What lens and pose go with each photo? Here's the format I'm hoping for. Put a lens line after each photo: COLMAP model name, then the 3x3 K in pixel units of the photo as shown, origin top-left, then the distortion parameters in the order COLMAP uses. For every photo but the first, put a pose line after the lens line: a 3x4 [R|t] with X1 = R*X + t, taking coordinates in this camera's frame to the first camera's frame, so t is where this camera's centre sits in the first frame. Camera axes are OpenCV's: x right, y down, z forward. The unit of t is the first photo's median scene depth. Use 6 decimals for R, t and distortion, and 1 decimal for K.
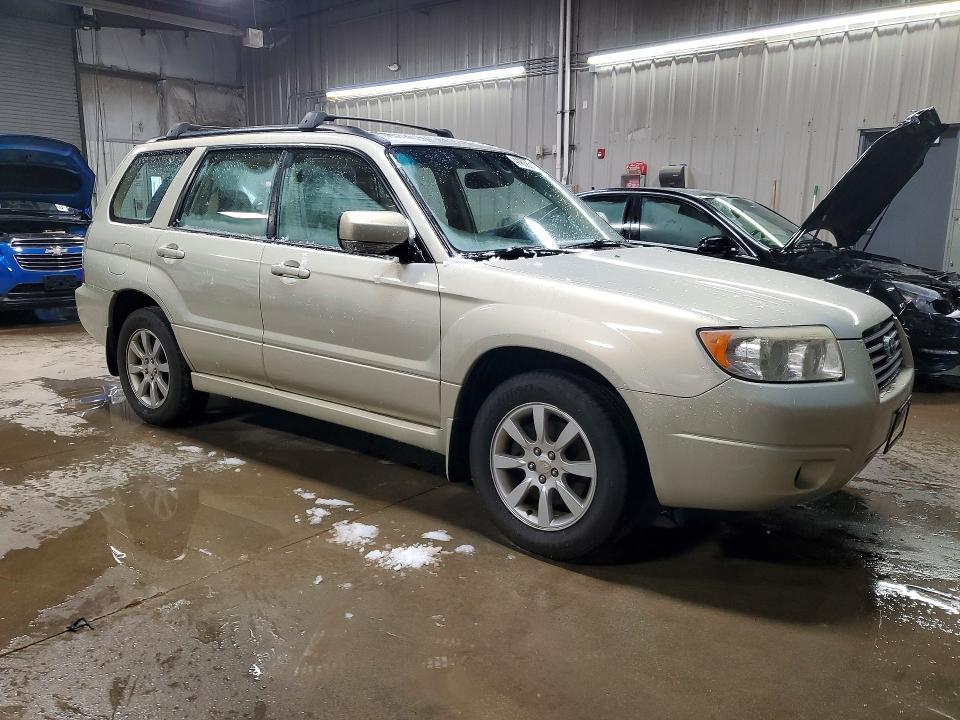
lens RADIAL K [[721.2, 0, 472.1], [0, 721.2, 362.0], [0, 0, 1]] dist [0.015243, 0.005044]
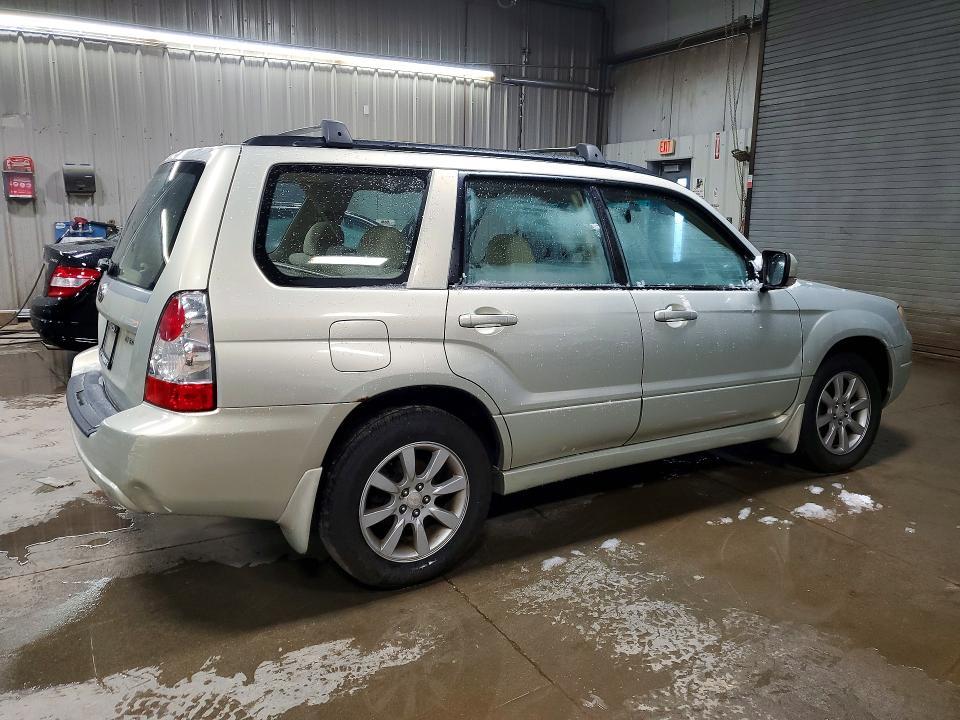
lens RADIAL K [[721.2, 0, 473.5], [0, 721.2, 355.1], [0, 0, 1]] dist [0.015243, 0.005044]
pose [[0.389516, -0.183766, 0.902501, -1.078799], [0.181135, 0.976040, 0.120563, -0.206724], [-0.903032, 0.116513, 0.413470, 0.728196]]
